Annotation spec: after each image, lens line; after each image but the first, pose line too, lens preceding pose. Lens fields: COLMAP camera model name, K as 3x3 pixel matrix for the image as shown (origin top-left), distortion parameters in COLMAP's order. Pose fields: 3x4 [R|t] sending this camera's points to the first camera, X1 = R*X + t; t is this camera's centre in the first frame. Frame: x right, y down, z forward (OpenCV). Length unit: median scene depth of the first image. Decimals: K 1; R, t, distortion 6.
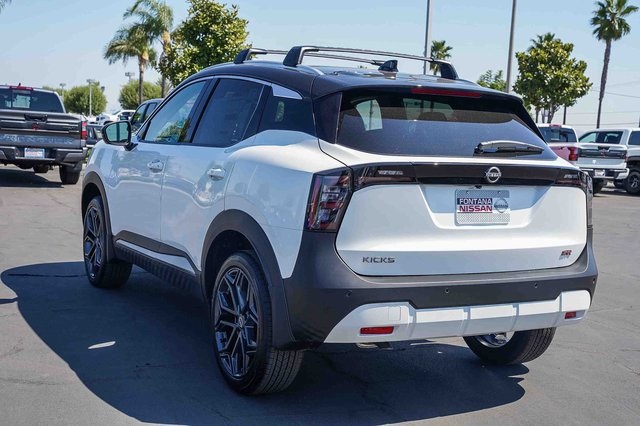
lens RADIAL K [[853.8, 0, 320.0], [0, 853.8, 213.0], [0, 0, 1]] dist [-0.002358, 0.006433]
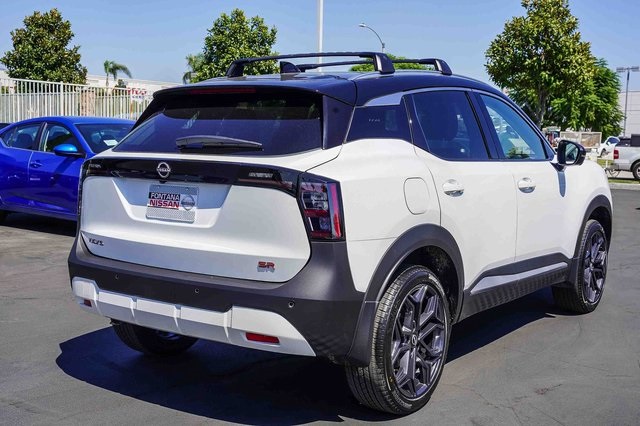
lens RADIAL K [[793.7, 0, 320.0], [0, 793.7, 213.0], [0, 0, 1]] dist [-0.044521, 0.476910]
pose [[0.447382, 0.046739, -0.893121, 1.103413], [-0.083231, 0.996475, 0.010456, -0.019391], [0.890462, 0.069658, 0.449695, 0.744918]]
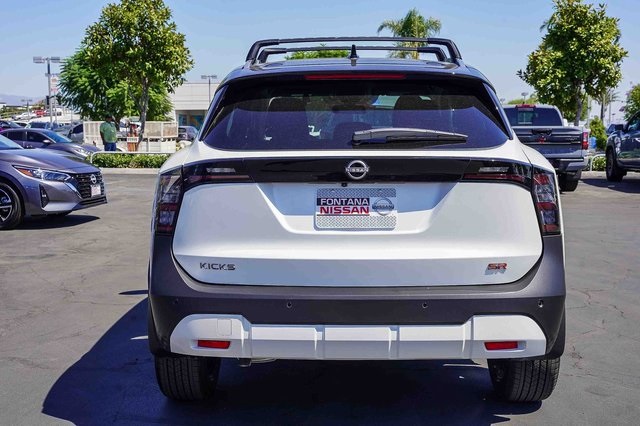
lens RADIAL K [[793.7, 0, 320.0], [0, 793.7, 213.0], [0, 0, 1]] dist [-0.044521, 0.476910]
pose [[0.865556, 0.001656, -0.500810, 0.557071], [-0.003678, 0.999989, -0.003049, 0.000043], [0.500799, 0.004481, 0.865552, 0.306706]]
